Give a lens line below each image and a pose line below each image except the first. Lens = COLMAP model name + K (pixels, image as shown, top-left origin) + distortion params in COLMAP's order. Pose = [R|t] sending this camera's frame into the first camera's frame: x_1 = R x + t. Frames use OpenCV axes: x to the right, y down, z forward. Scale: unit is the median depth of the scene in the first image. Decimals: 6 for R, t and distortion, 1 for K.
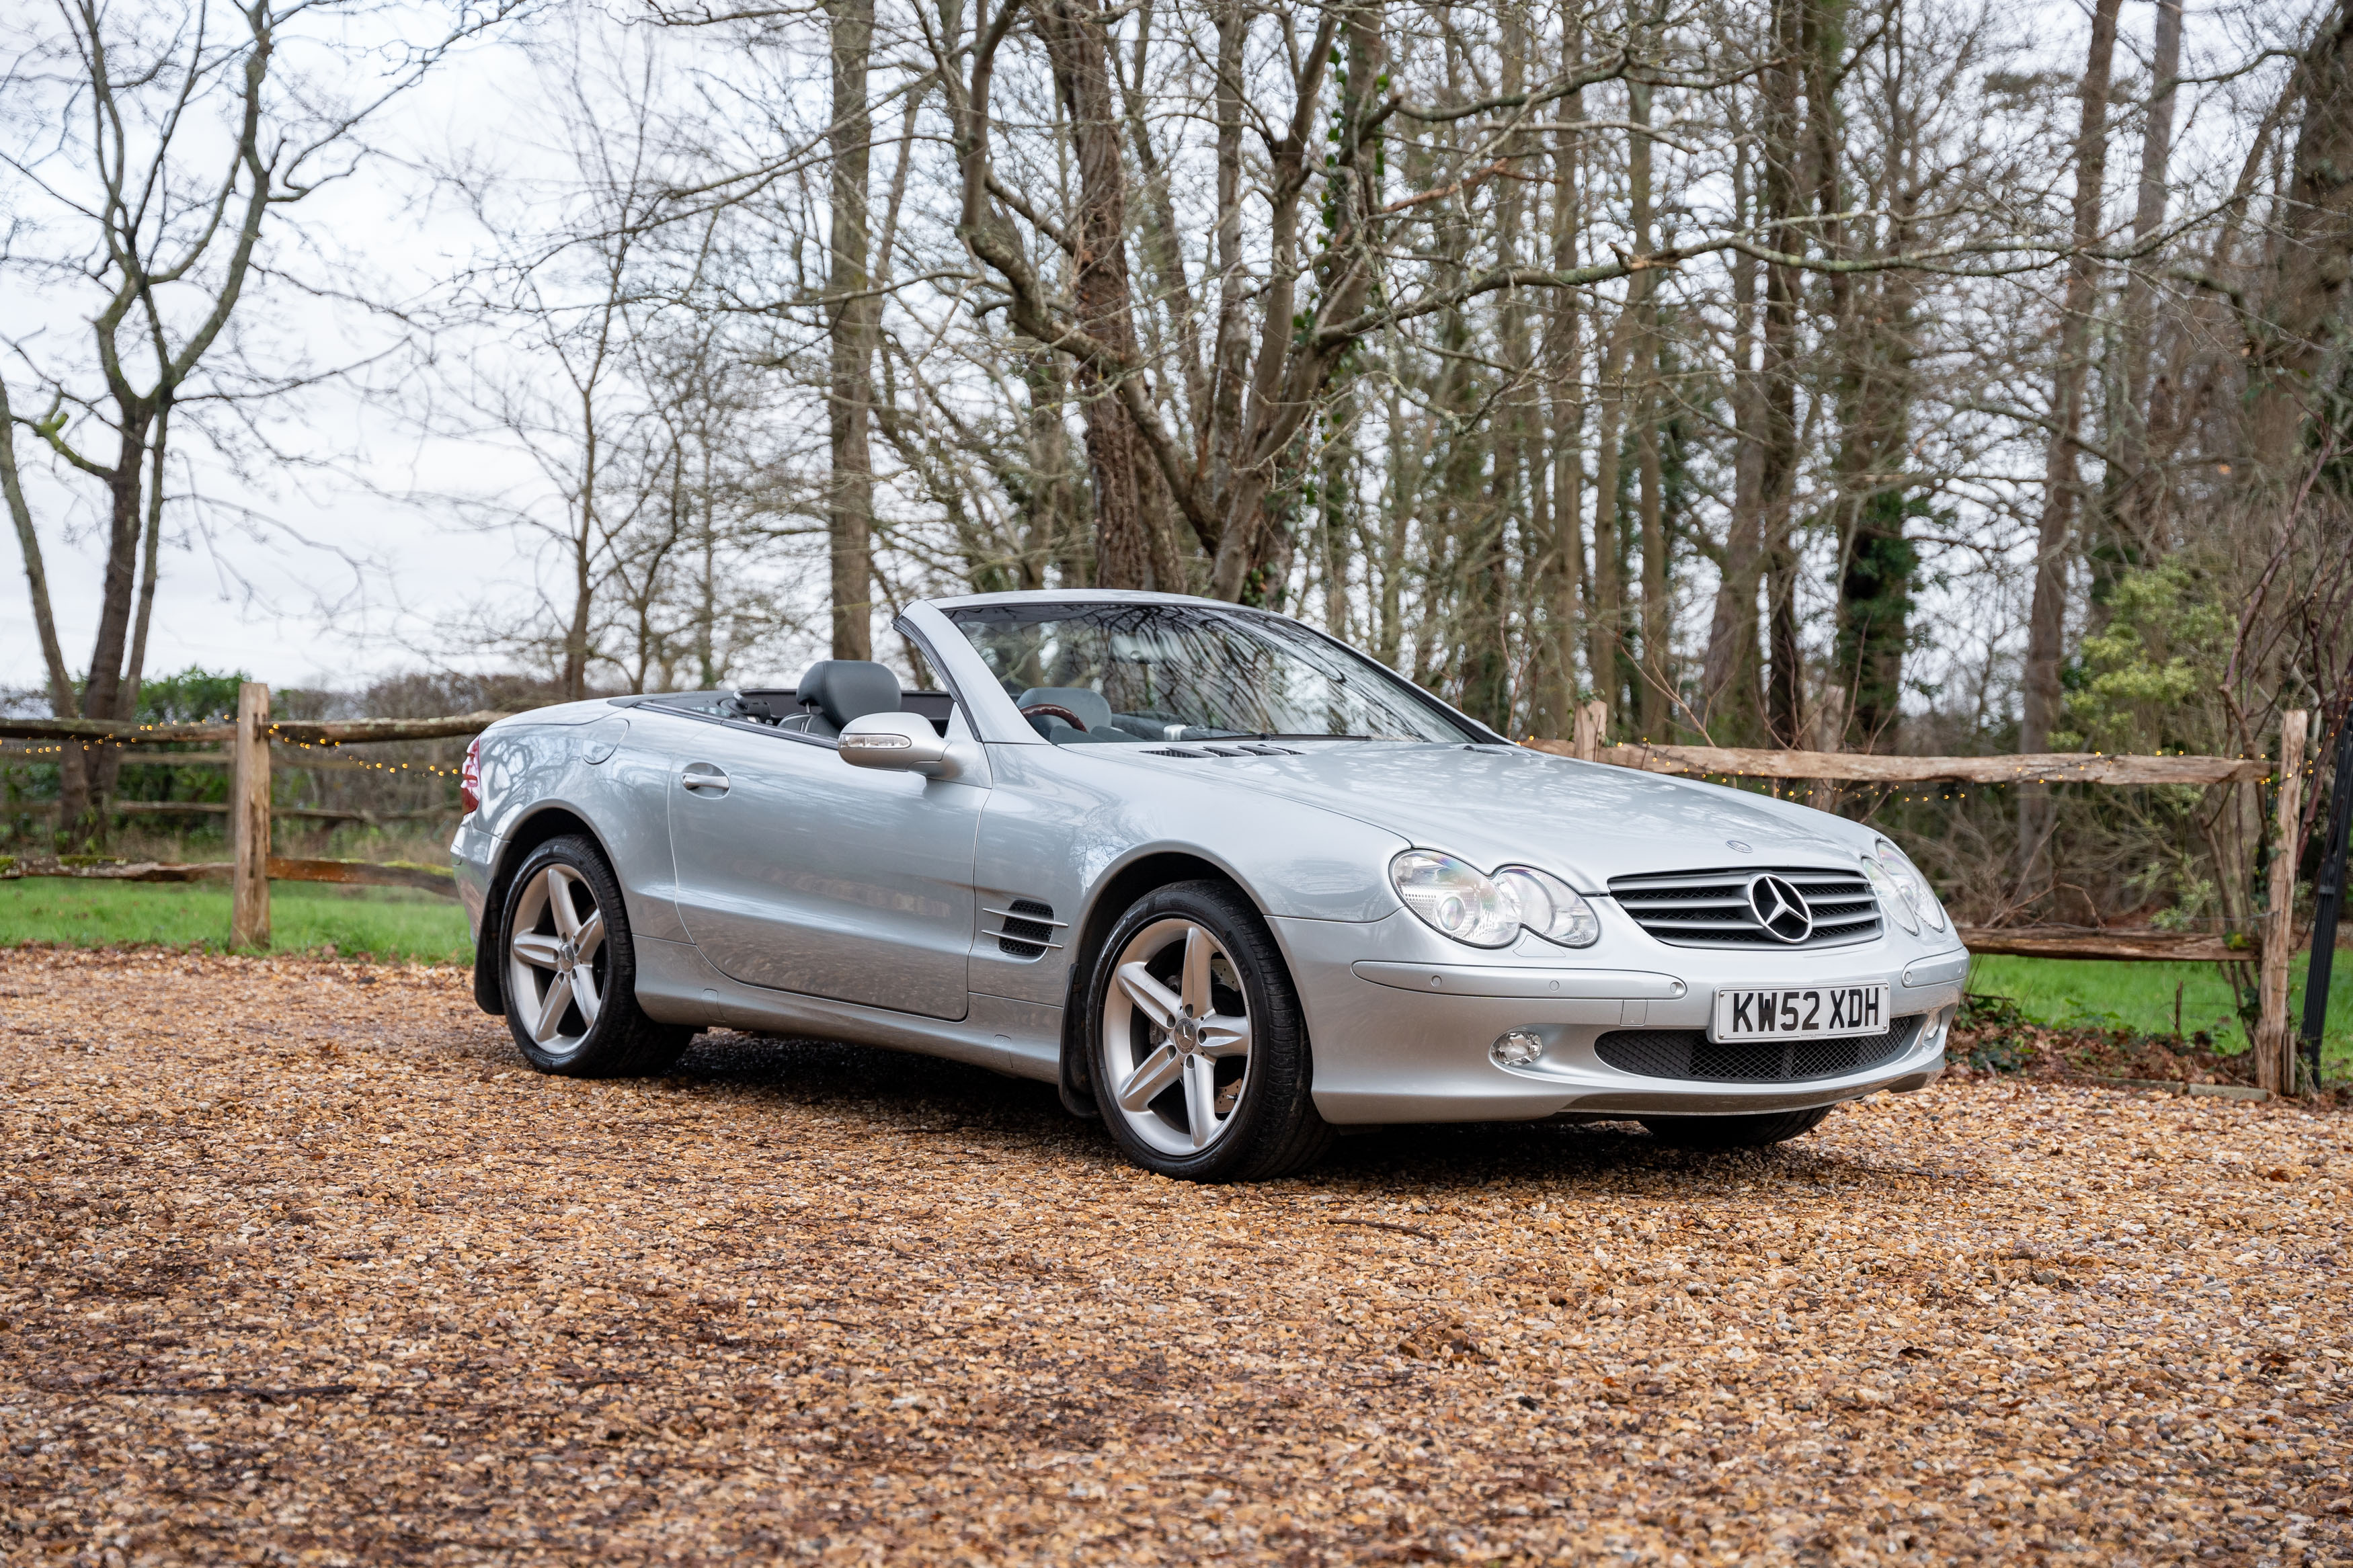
lens RADIAL K [[3906.2, 0, 1162.7], [0, 3906.2, 806.2], [0, 0, 1]] dist [0.205312, 0.000000]
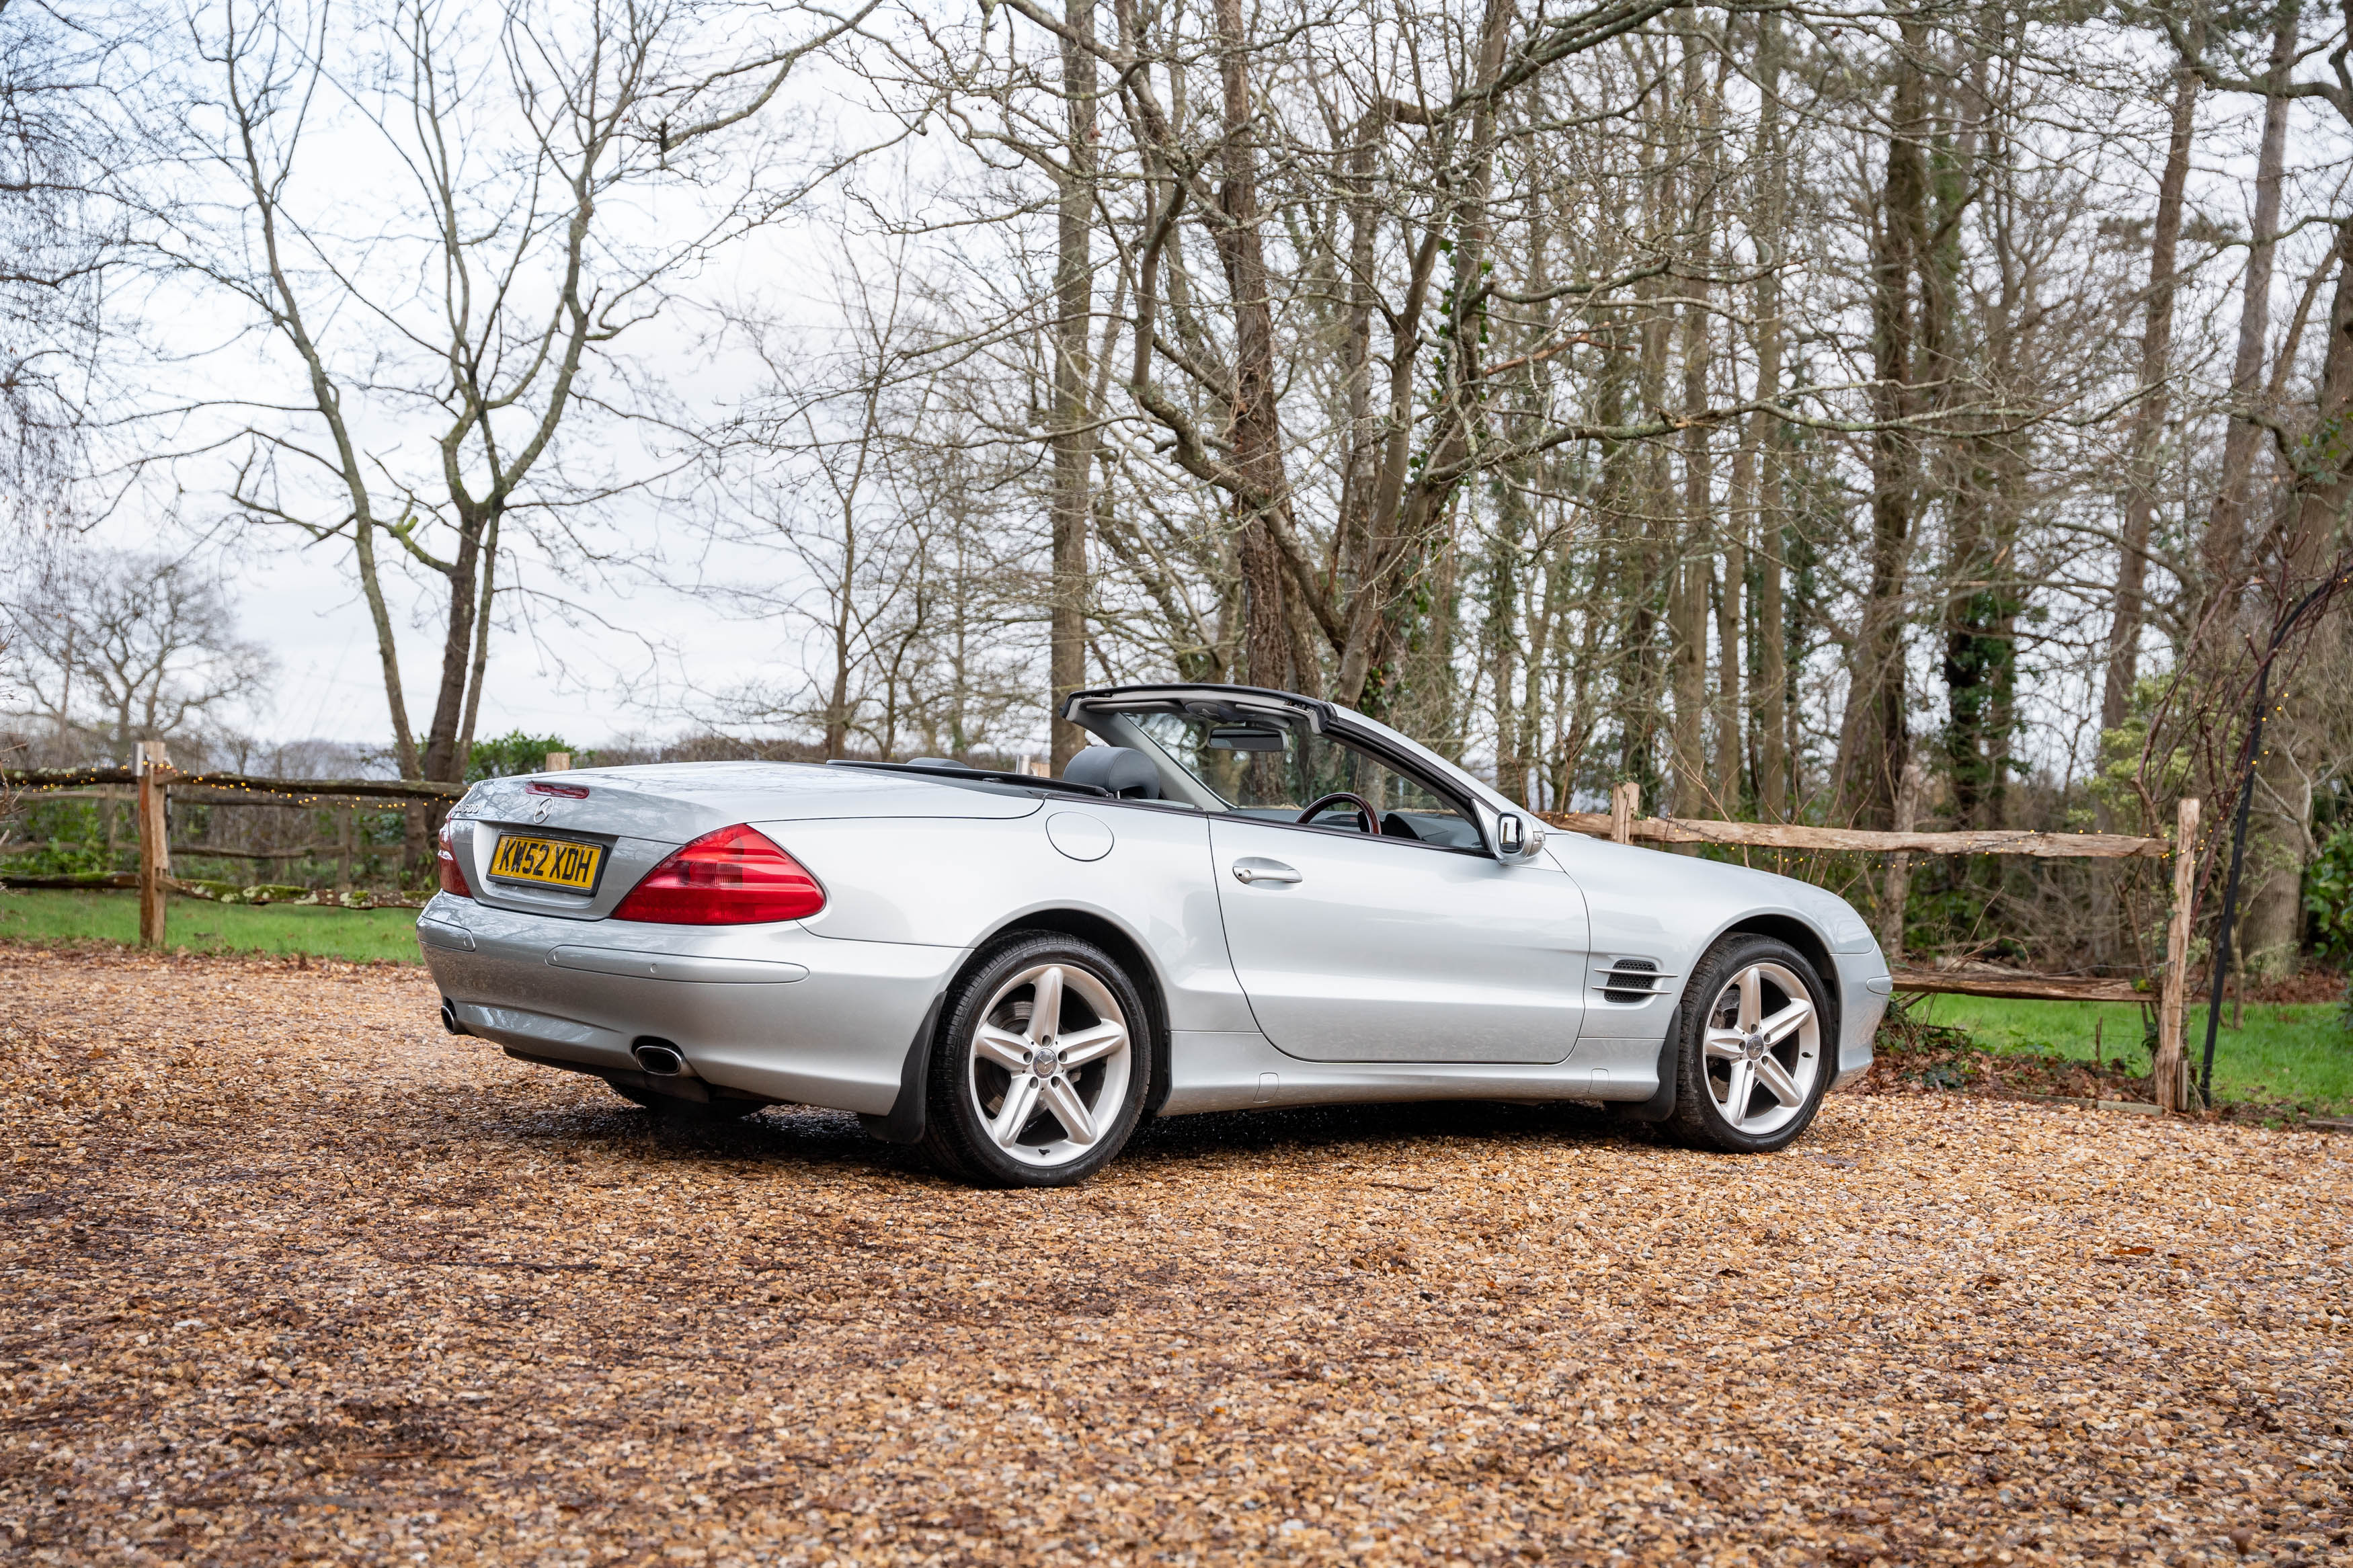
lens RADIAL K [[3567.2, 0, 1168.9], [0, 3567.2, 782.0], [0, 0, 1]] dist [0.128183, 0.000000]
pose [[0.998071, 0.011783, -0.060948, 0.028288], [-0.013086, 0.999693, -0.021021, -0.001226], [0.060682, 0.021778, 0.997920, -0.103402]]
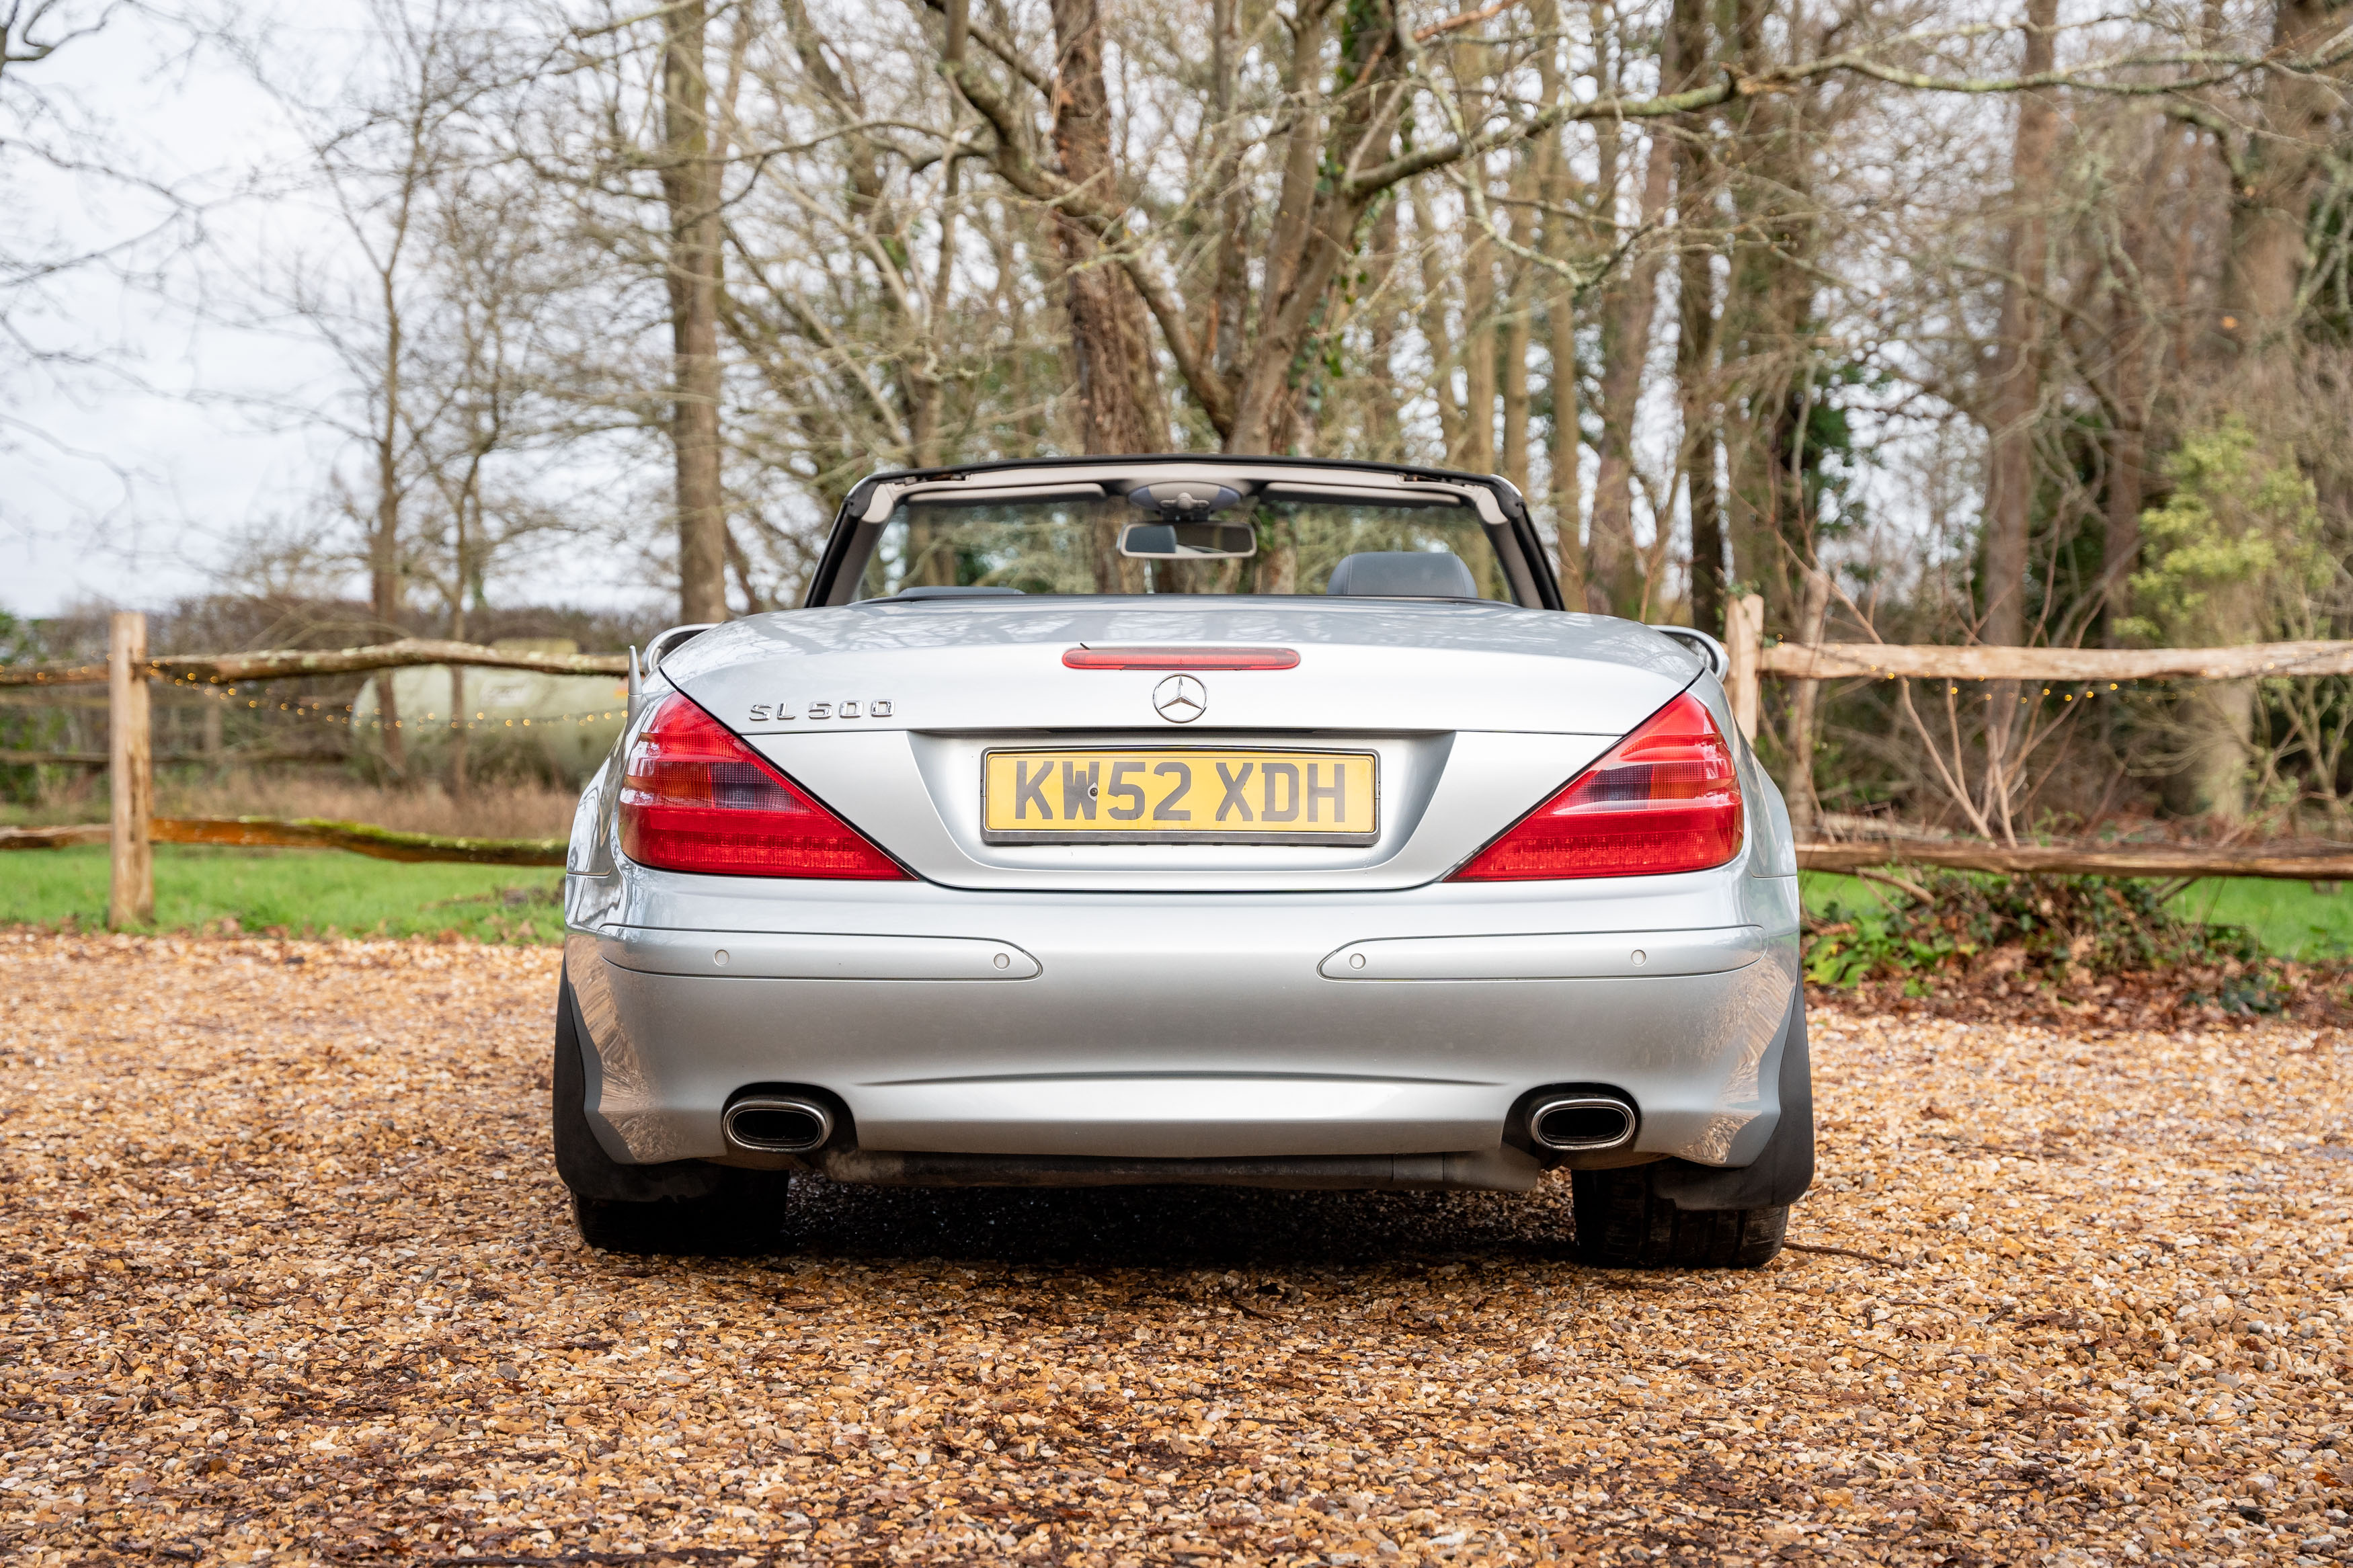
lens RADIAL K [[4209.2, 0, 1185.6], [0, 4209.2, 762.9], [0, 0, 1]] dist [0.201588, 0.000000]
pose [[0.997585, -0.027234, 0.063897, -0.060013], [0.026527, 0.999577, 0.011883, -0.003636], [-0.064194, -0.010159, 0.997886, 0.066847]]
